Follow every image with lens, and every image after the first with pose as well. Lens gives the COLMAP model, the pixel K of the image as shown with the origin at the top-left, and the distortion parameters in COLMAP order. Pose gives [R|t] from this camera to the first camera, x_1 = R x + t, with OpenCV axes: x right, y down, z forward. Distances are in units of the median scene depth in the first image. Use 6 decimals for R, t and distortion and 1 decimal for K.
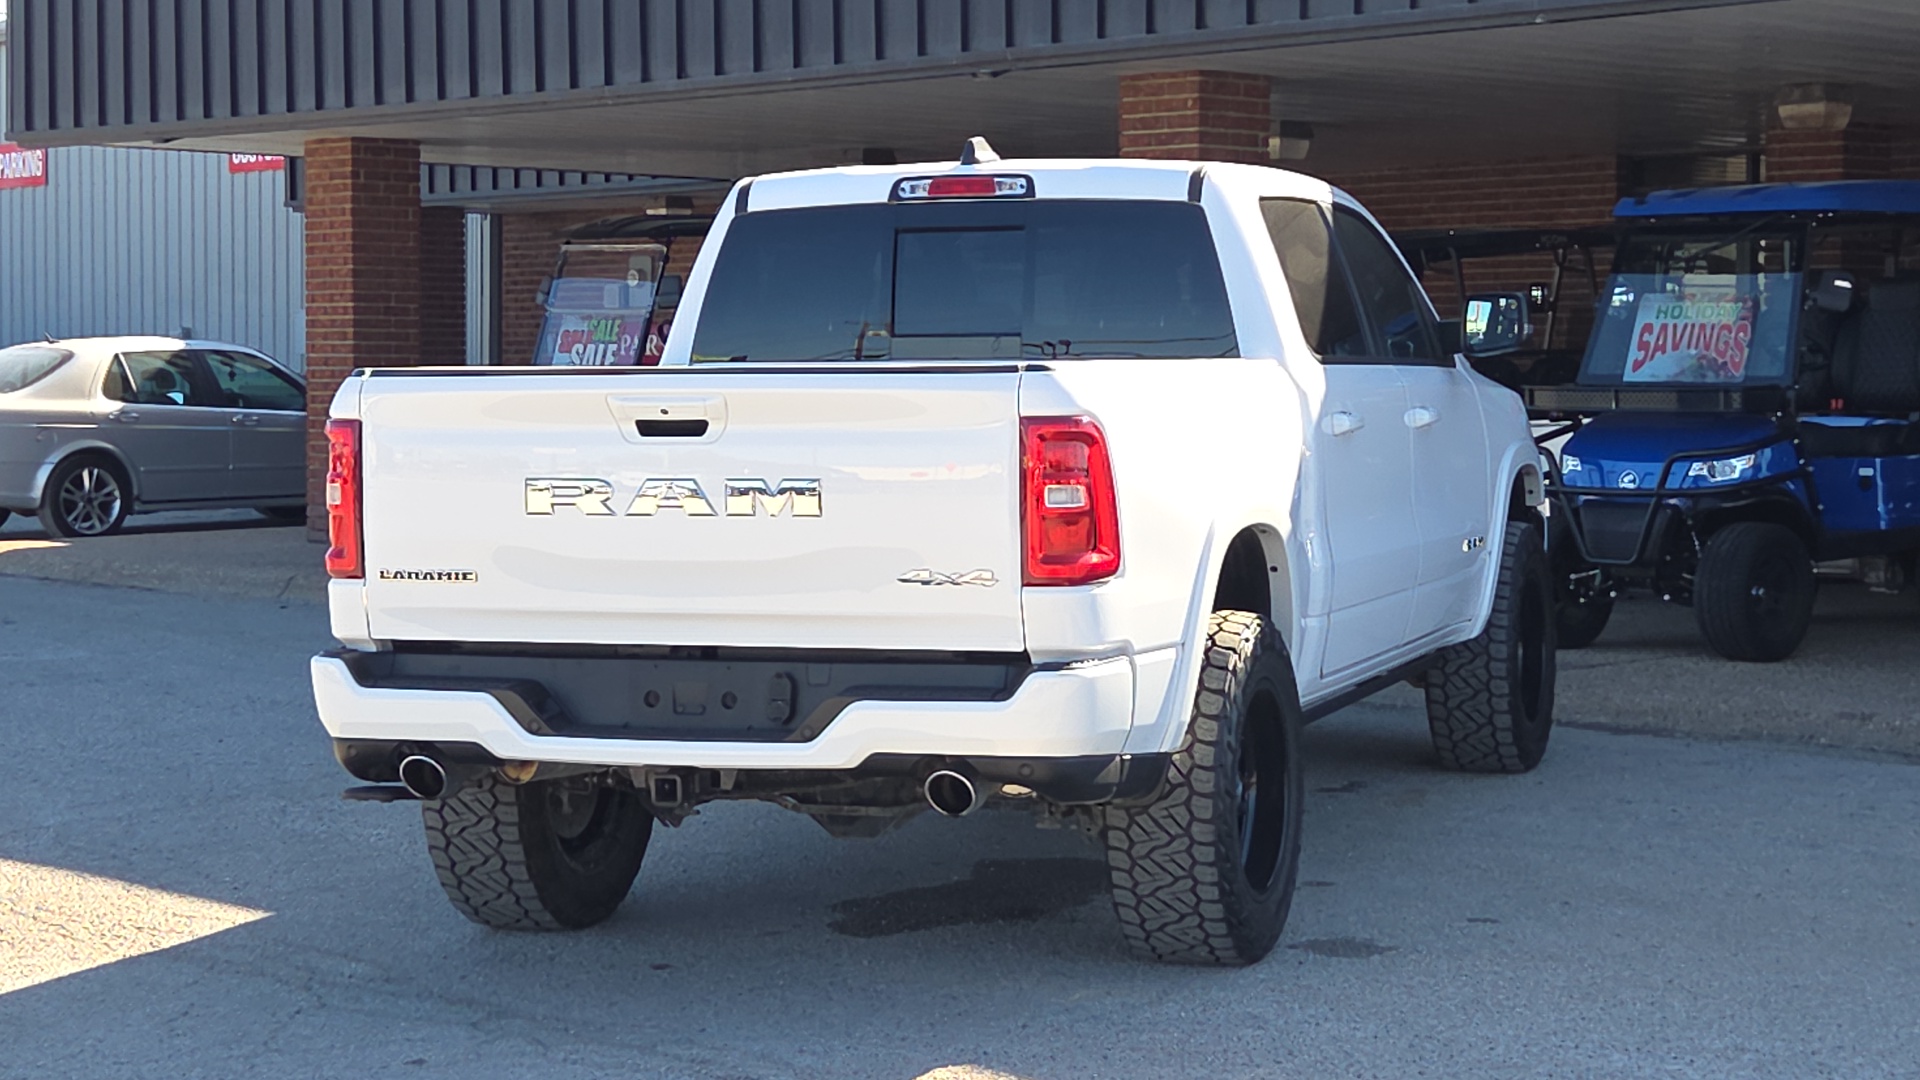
lens RADIAL K [[3553.4, 0, 961.9], [0, 3553.4, 533.0], [0, 0, 1]] dist [0.097592, 0.000000]
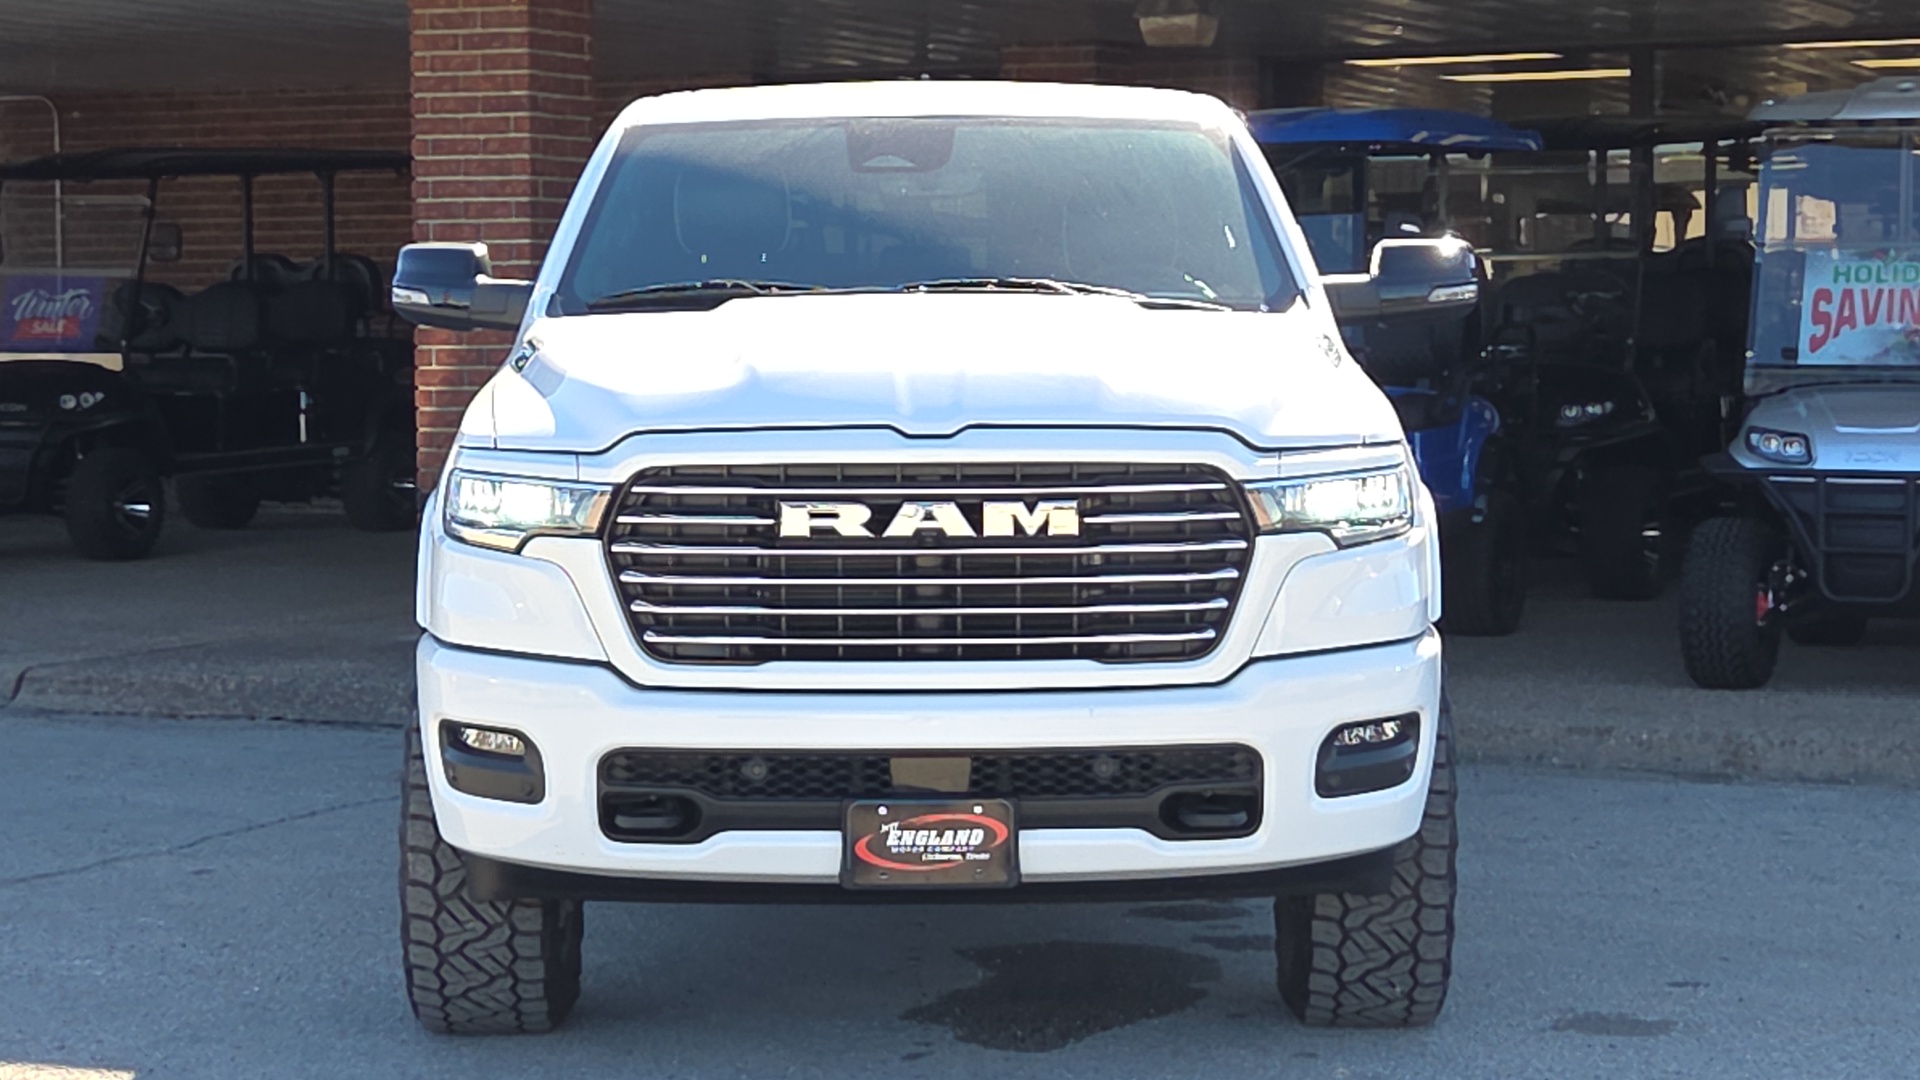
lens RADIAL K [[4386.0, 0, 931.4], [0, 4386.0, 592.9], [0, 0, 1]] dist [0.139110, 0.000000]
pose [[0.930433, -0.027875, 0.365401, -0.367672], [0.023464, 0.999588, 0.016510, -0.004004], [-0.365711, -0.006787, 0.930704, 0.094552]]
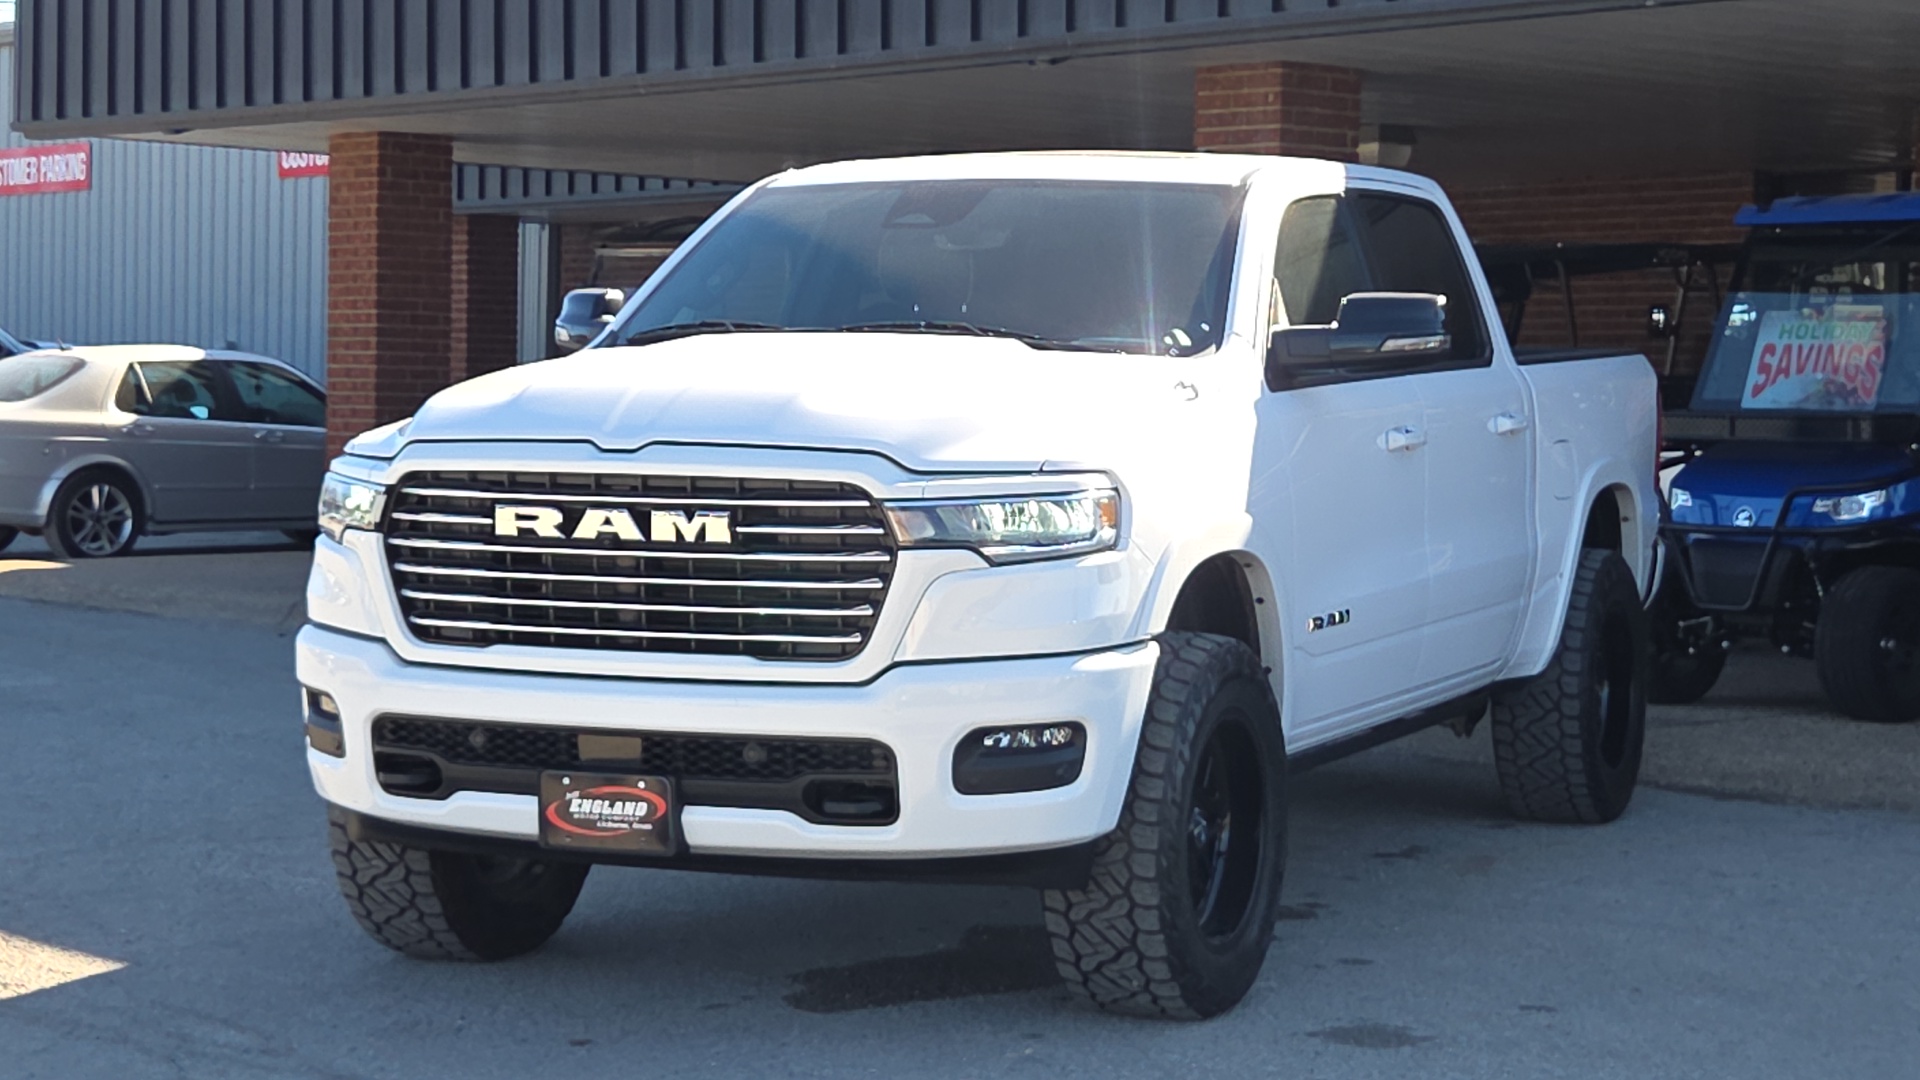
lens RADIAL K [[3740.1, 0, 953.5], [0, 3740.1, 537.3], [0, 0, 1]] dist [0.104761, 0.000000]
pose [[0.999306, 0.017057, -0.033122, 0.029018], [-0.017422, 0.999790, -0.010745, 0.005753], [0.032932, 0.011315, 0.999394, 0.072360]]
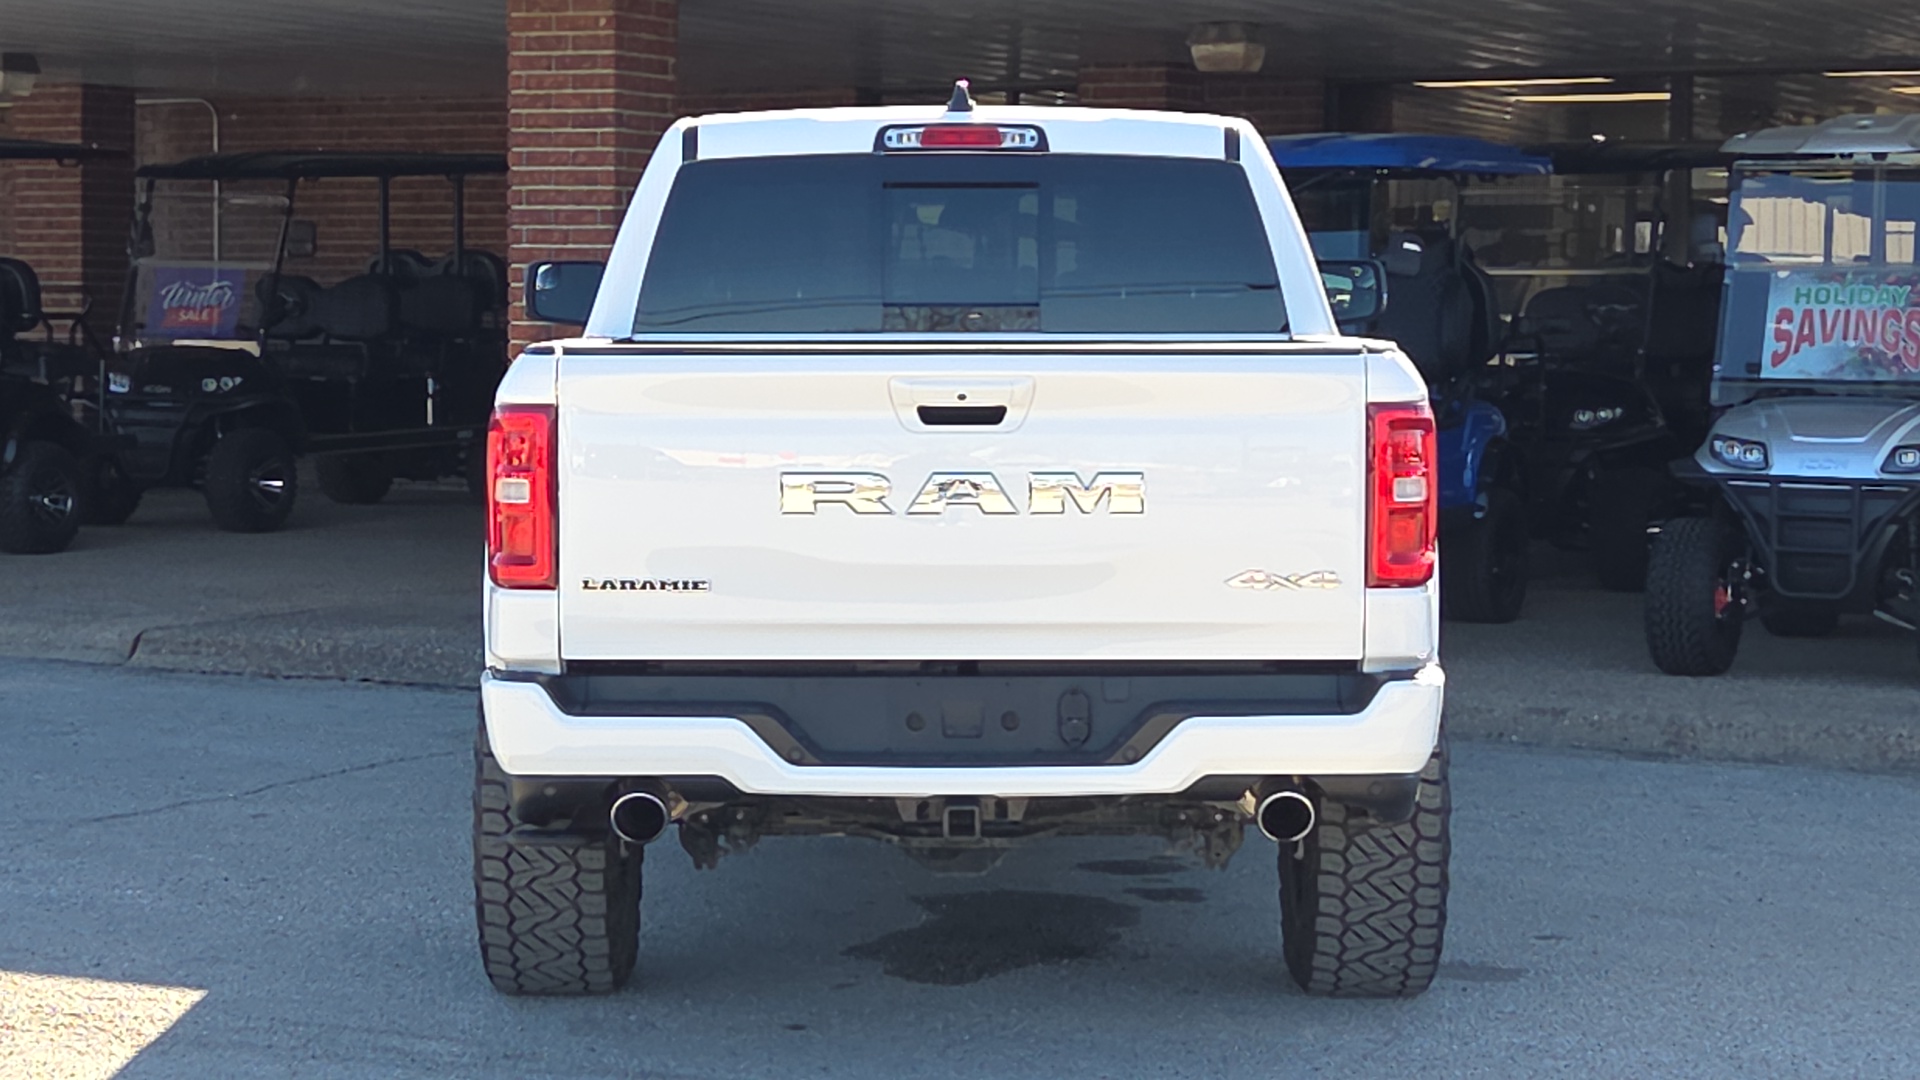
lens RADIAL K [[4219.5, 0, 960.2], [0, 4219.5, 547.5], [0, 0, 1]] dist [0.137984, 0.000000]
pose [[0.942347, -0.010809, 0.334461, -0.347078], [0.007748, 0.999915, 0.010486, -0.006024], [-0.334546, -0.007290, 0.942351, 0.006764]]
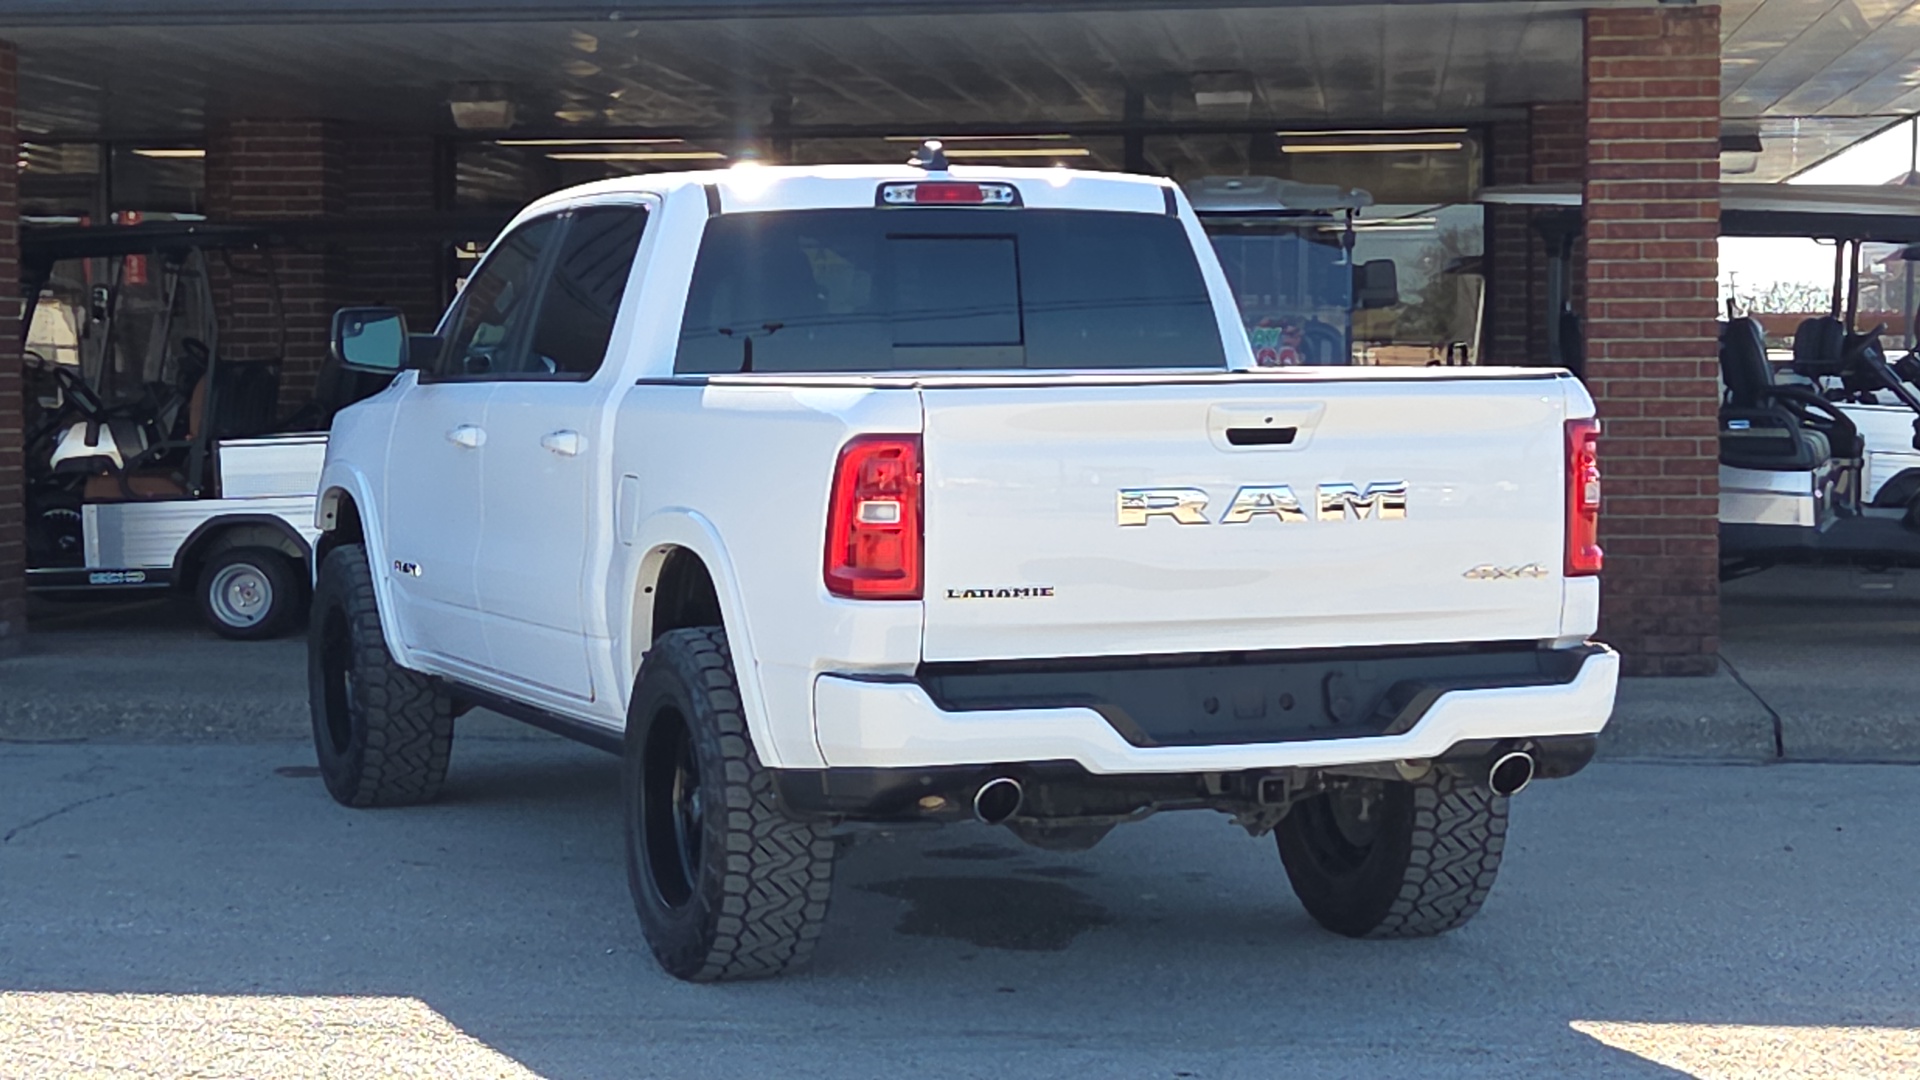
lens RADIAL K [[4219.5, 0, 953.2], [0, 4219.5, 546.6], [0, 0, 1]] dist [0.137984, 0.000000]
pose [[0.758226, -0.029990, 0.651302, -0.748718], [0.034695, 0.999382, 0.005627, -0.006187], [-0.651068, 0.018331, 0.758798, 0.112466]]
